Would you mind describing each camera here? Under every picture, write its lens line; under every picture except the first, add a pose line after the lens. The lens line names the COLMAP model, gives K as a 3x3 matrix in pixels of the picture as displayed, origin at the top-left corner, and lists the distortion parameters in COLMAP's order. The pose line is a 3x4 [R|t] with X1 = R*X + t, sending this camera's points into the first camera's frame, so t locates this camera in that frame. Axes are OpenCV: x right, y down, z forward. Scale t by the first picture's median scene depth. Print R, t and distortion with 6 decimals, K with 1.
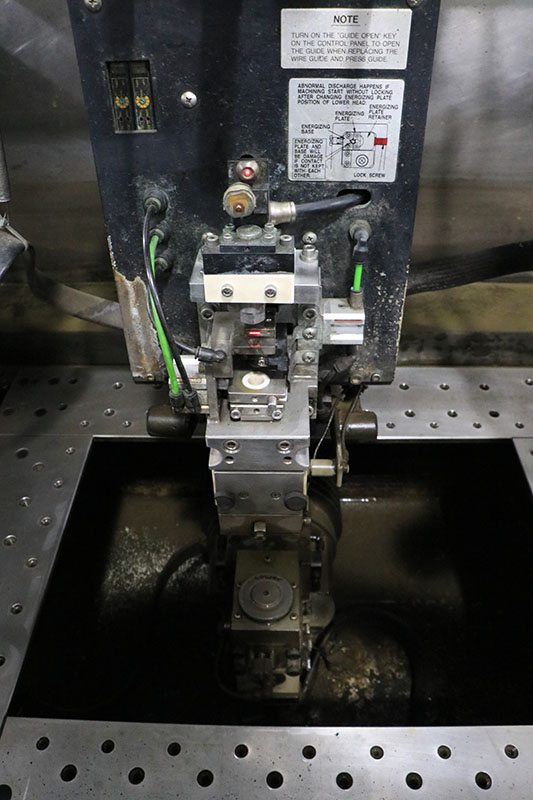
lens RADIAL K [[656.3, 0, 271.5], [0, 656.3, 396.5], [0, 0, 1]] dist [-0.161667, 0.119048]
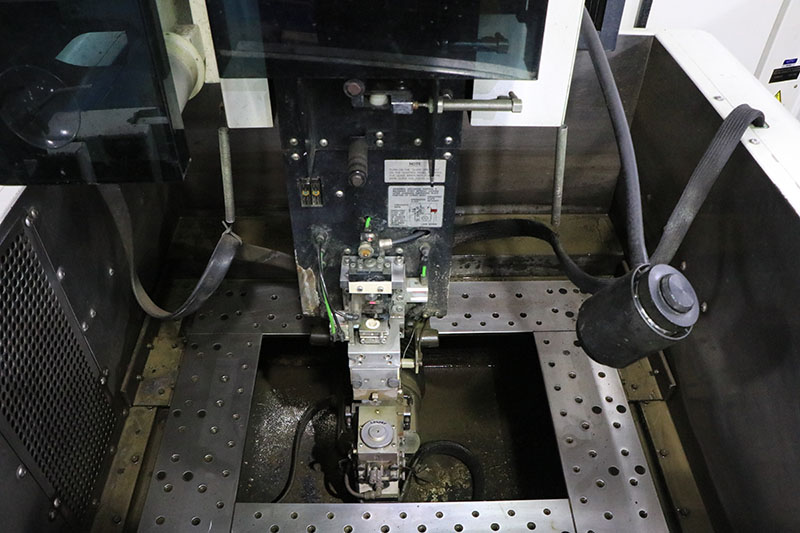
lens RADIAL K [[656.3, 0, 396.7], [0, 656.3, 268.7], [0, 0, 1]] dist [-0.161667, 0.119048]
pose [[0.999161, -0.011688, 0.039240, -0.025194], [0.010097, 0.999129, 0.040496, -0.247535], [-0.039679, -0.040066, 0.998409, -0.887903]]
